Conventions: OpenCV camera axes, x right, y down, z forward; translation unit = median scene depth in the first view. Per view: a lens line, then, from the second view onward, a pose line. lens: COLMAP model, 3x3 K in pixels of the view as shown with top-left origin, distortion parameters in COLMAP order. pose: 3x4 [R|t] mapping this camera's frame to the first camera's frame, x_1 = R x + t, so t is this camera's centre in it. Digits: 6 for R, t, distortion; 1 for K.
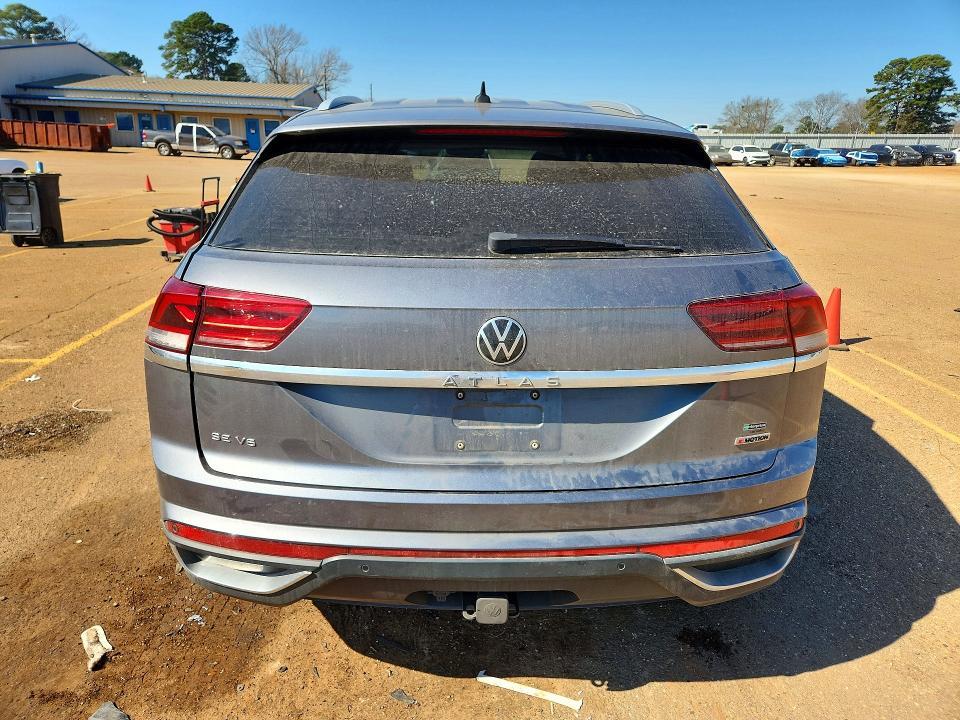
lens RADIAL K [[684.9, 0, 480.0], [0, 684.9, 360.0], [0, 0, 1]] dist [0.000923, -0.010066]
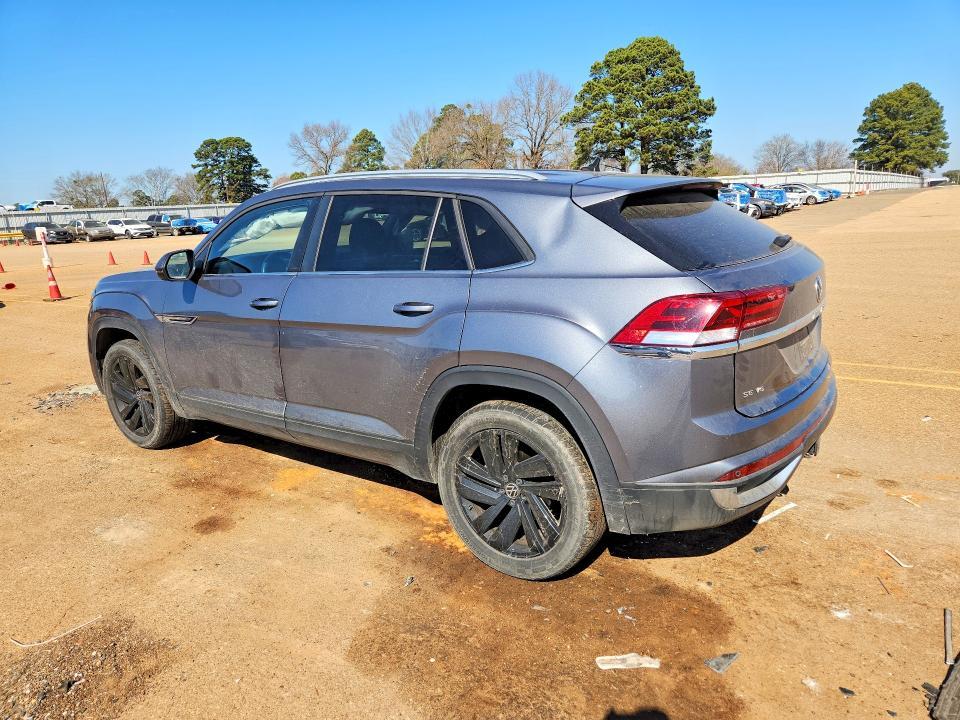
lens RADIAL K [[684.9, 0, 480.0], [0, 684.9, 360.0], [0, 0, 1]] dist [0.000923, -0.010066]
pose [[0.559798, -0.214744, 0.800320, -0.133341], [0.293502, 0.954605, 0.050847, -0.014047], [-0.774908, 0.206432, 0.597414, 0.041097]]
